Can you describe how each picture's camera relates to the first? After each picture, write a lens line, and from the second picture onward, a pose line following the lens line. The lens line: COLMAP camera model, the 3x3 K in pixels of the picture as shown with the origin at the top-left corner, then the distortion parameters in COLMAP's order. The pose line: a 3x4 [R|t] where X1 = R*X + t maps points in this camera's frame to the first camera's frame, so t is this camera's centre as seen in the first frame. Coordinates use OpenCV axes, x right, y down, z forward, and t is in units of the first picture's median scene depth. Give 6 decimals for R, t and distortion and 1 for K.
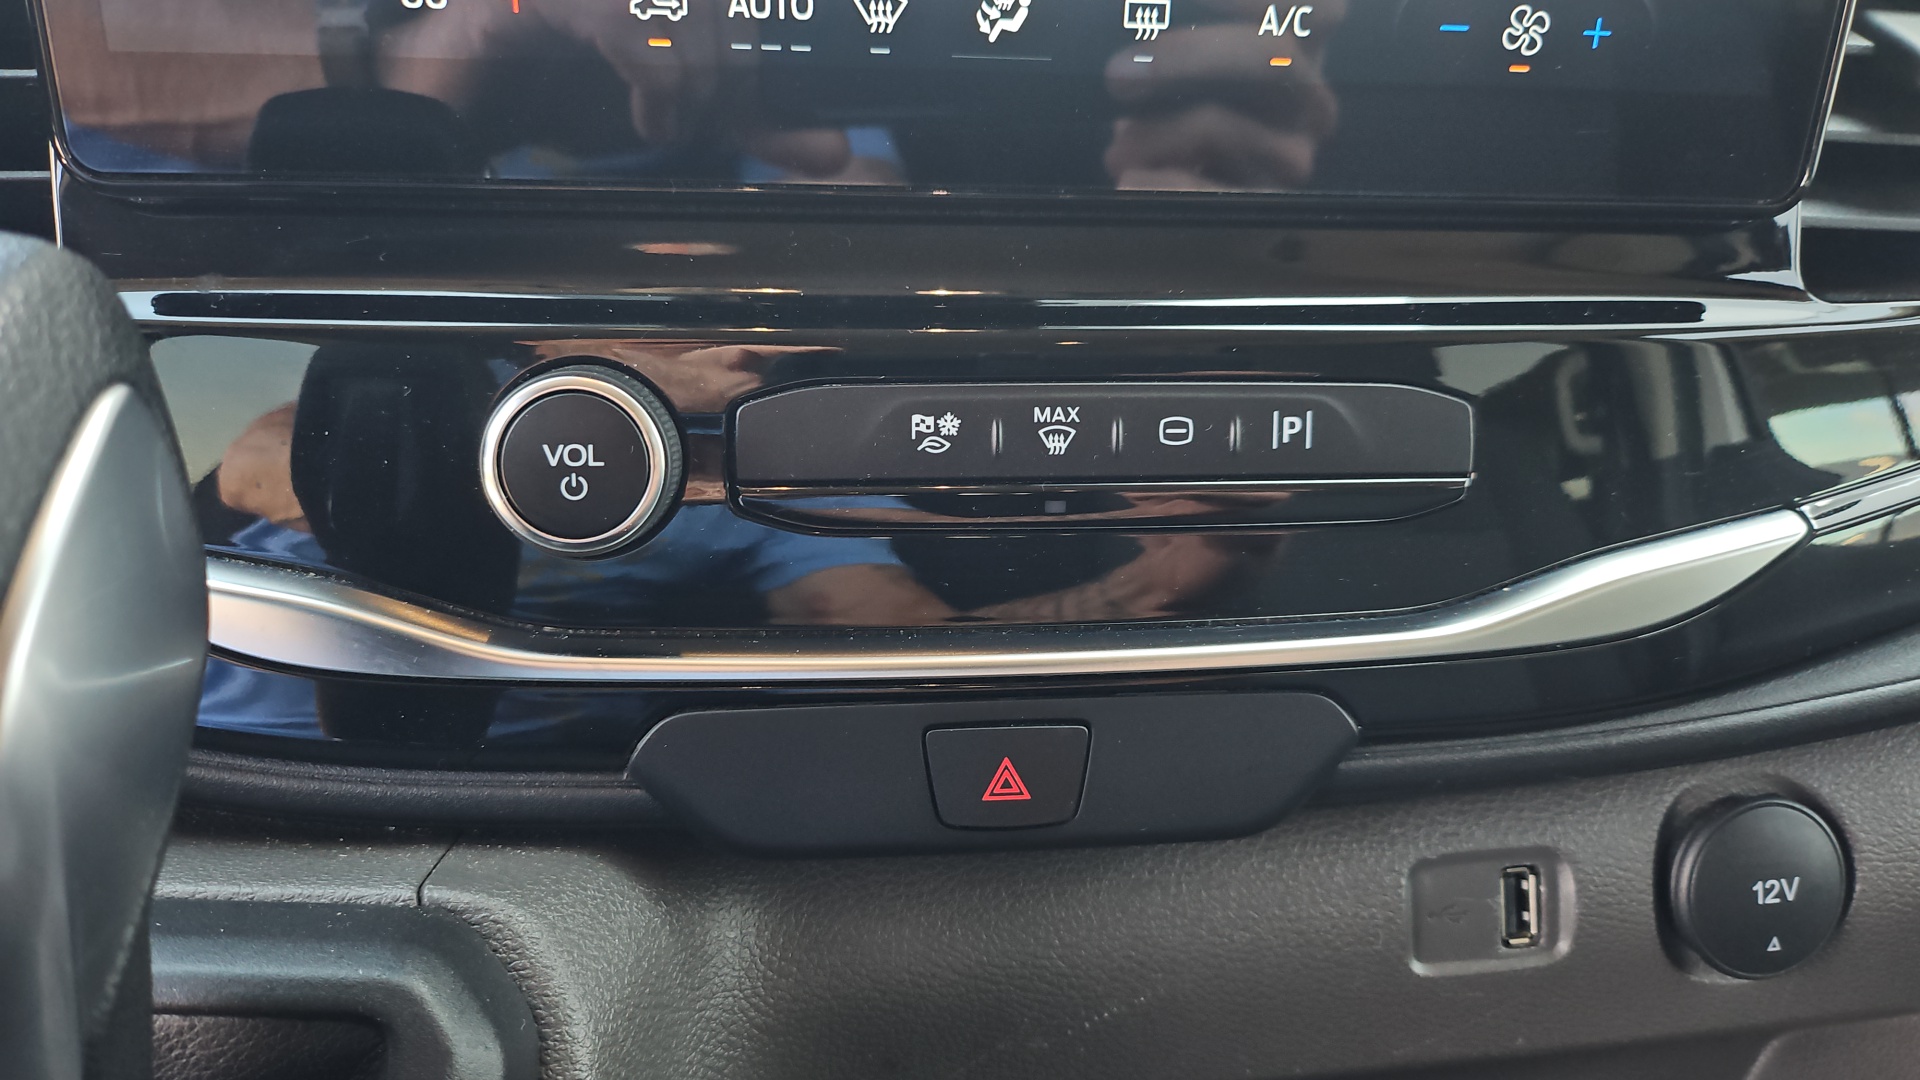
lens RADIAL K [[1423.6, 0, 934.3], [0, 1423.6, 549.2], [0, 0, 1]] dist [0.055744, -0.052878]
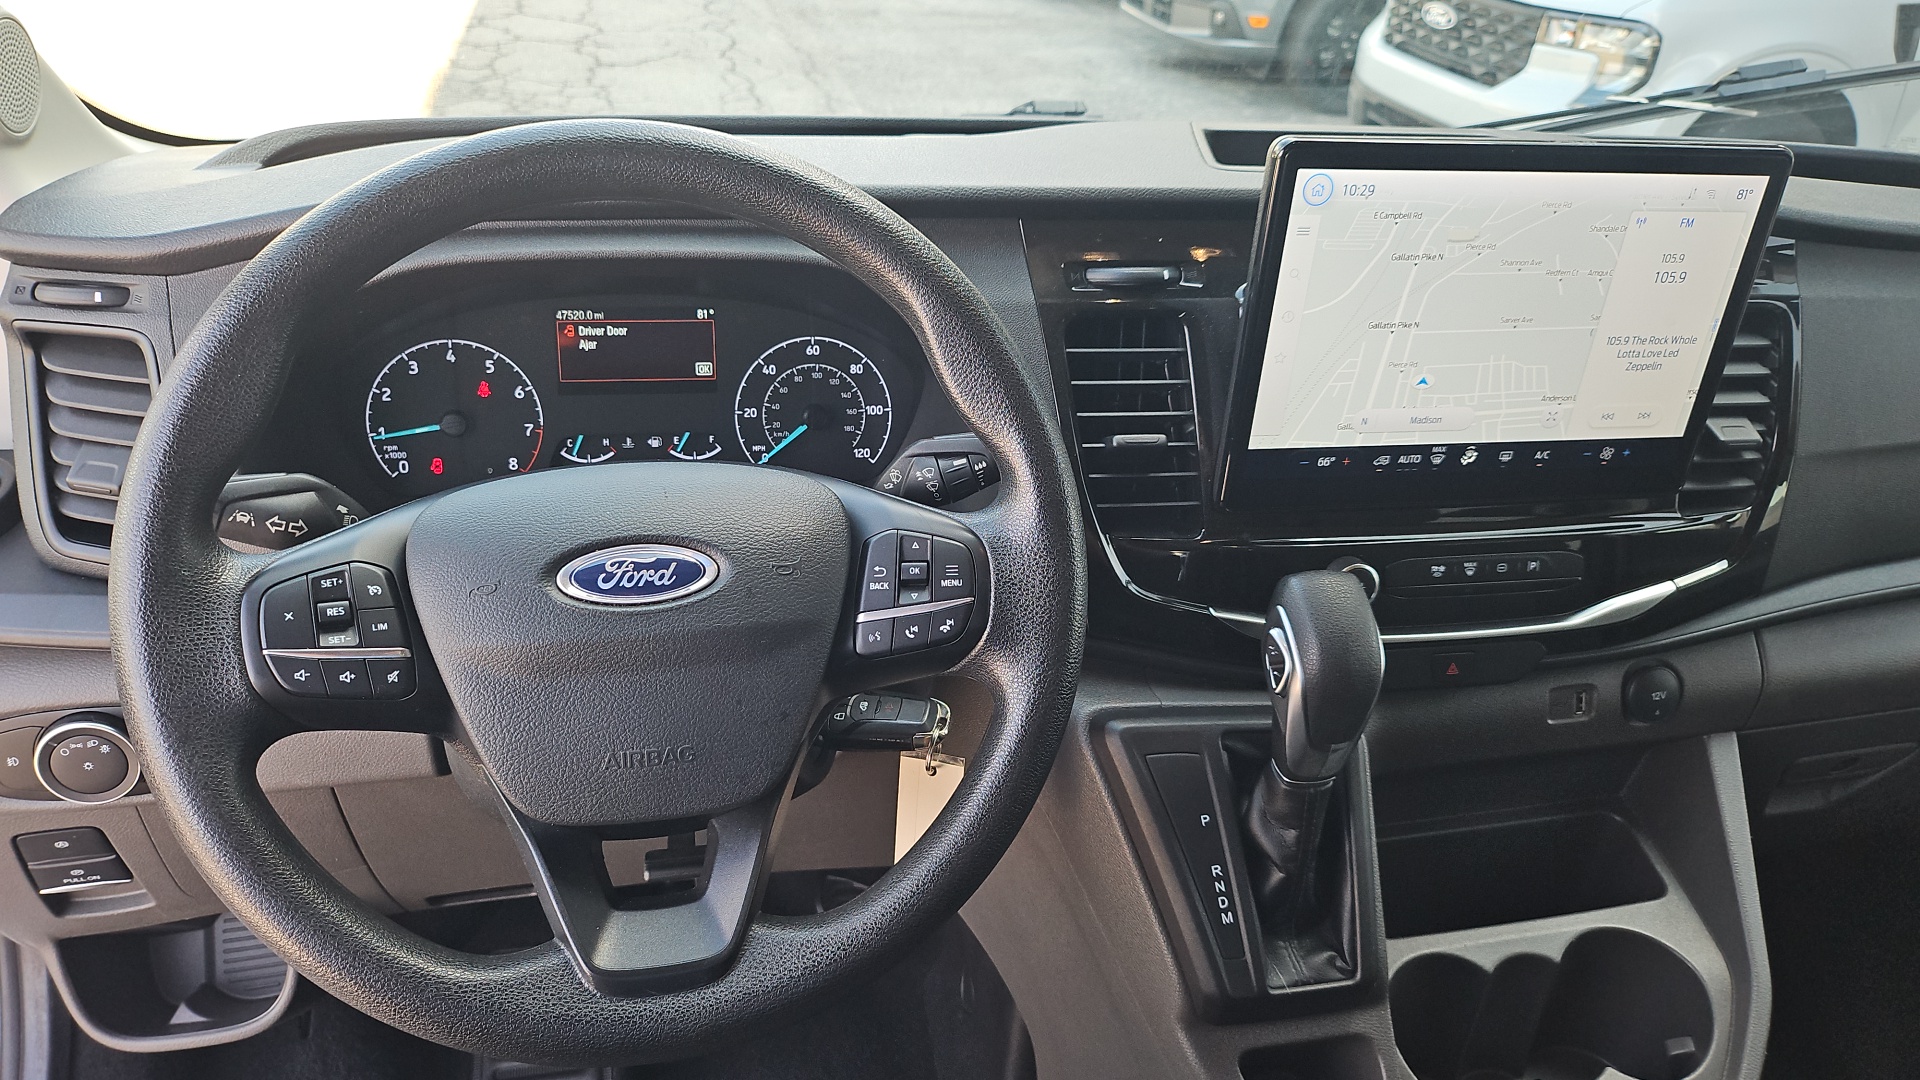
lens RADIAL K [[1423.6, 0, 954.6], [0, 1423.6, 536.8], [0, 0, 1]] dist [0.055744, -0.052878]
pose [[0.995961, -0.007591, 0.089463, -1.412503], [-0.002874, 0.993214, 0.116267, -0.538962], [-0.089739, -0.116054, 0.989181, -2.222112]]
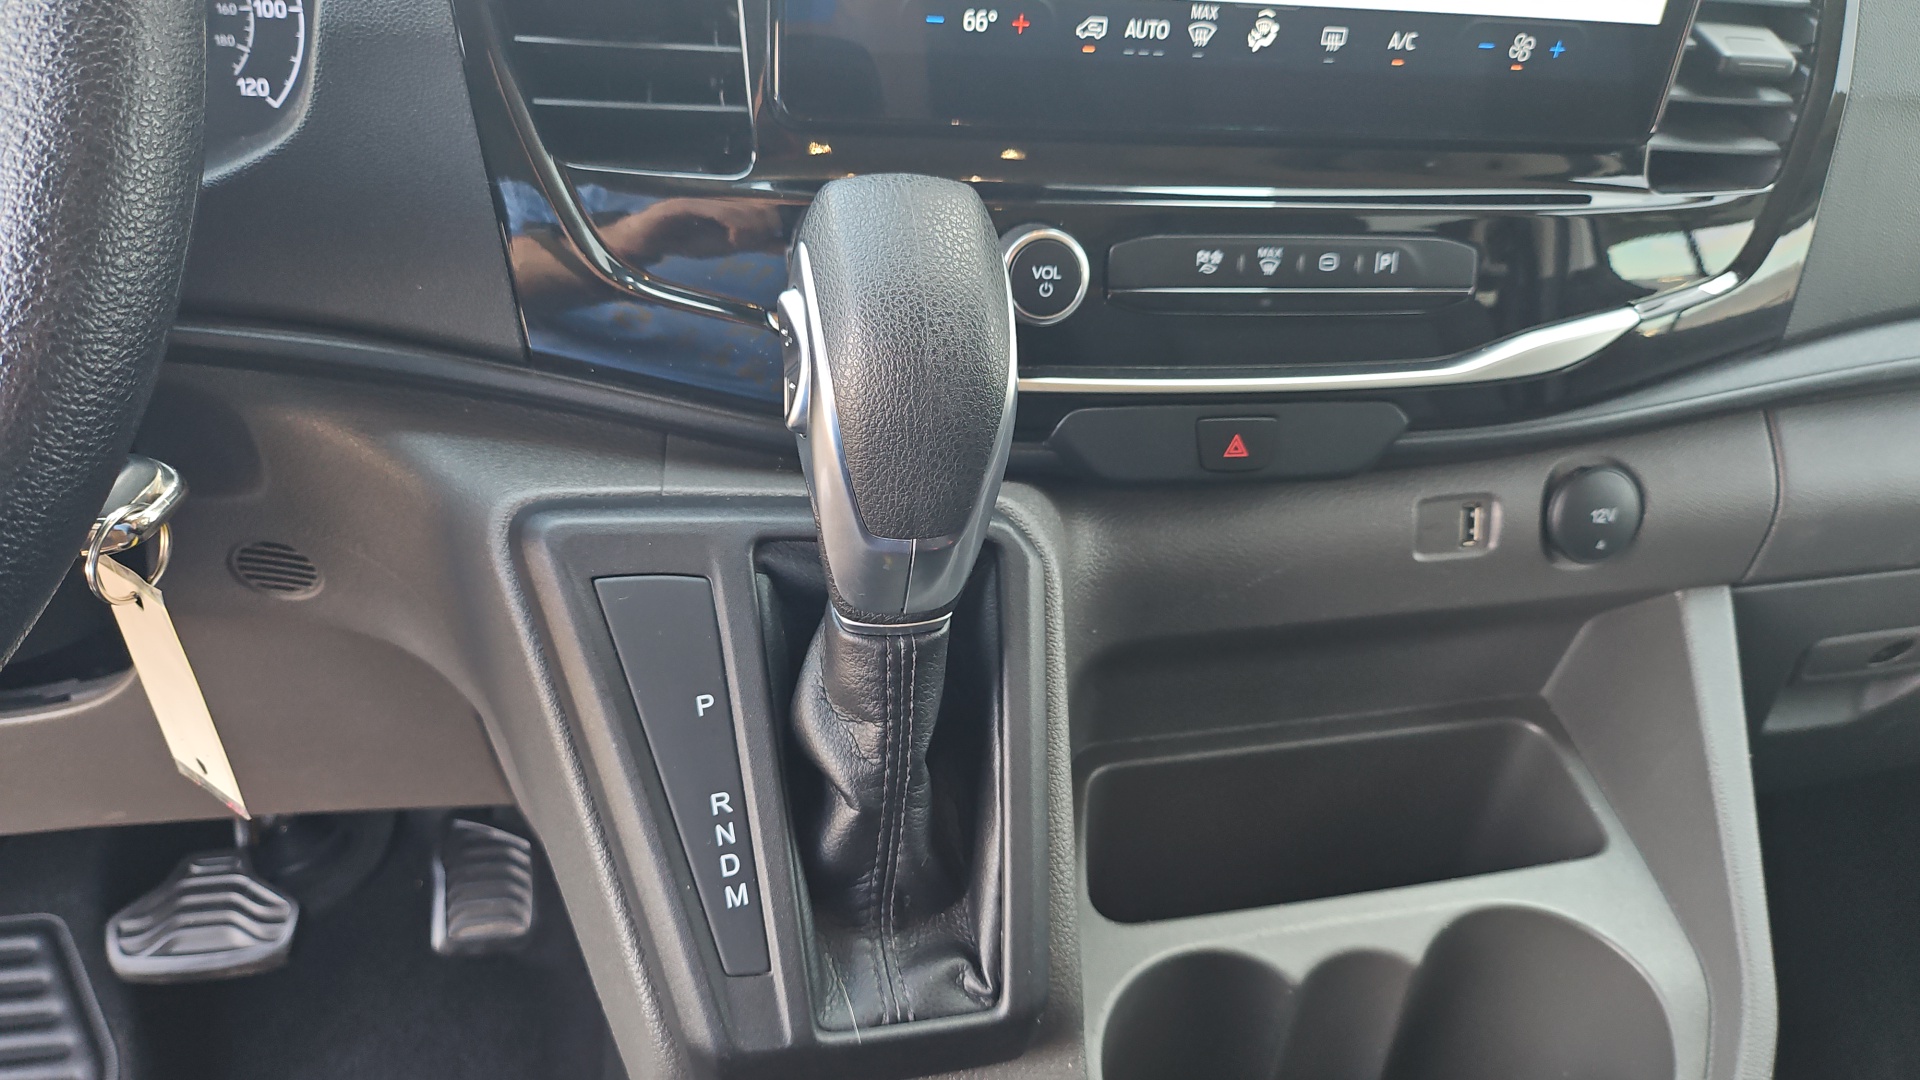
lens RADIAL K [[1423.6, 0, 972.1], [0, 1423.6, 556.1], [0, 0, 1]] dist [0.055744, -0.052878]
pose [[0.993488, -0.002521, 0.113906, -0.501191], [-0.015906, 0.986896, 0.160574, 0.004064], [-0.112818, -0.161340, 0.980429, -0.840114]]
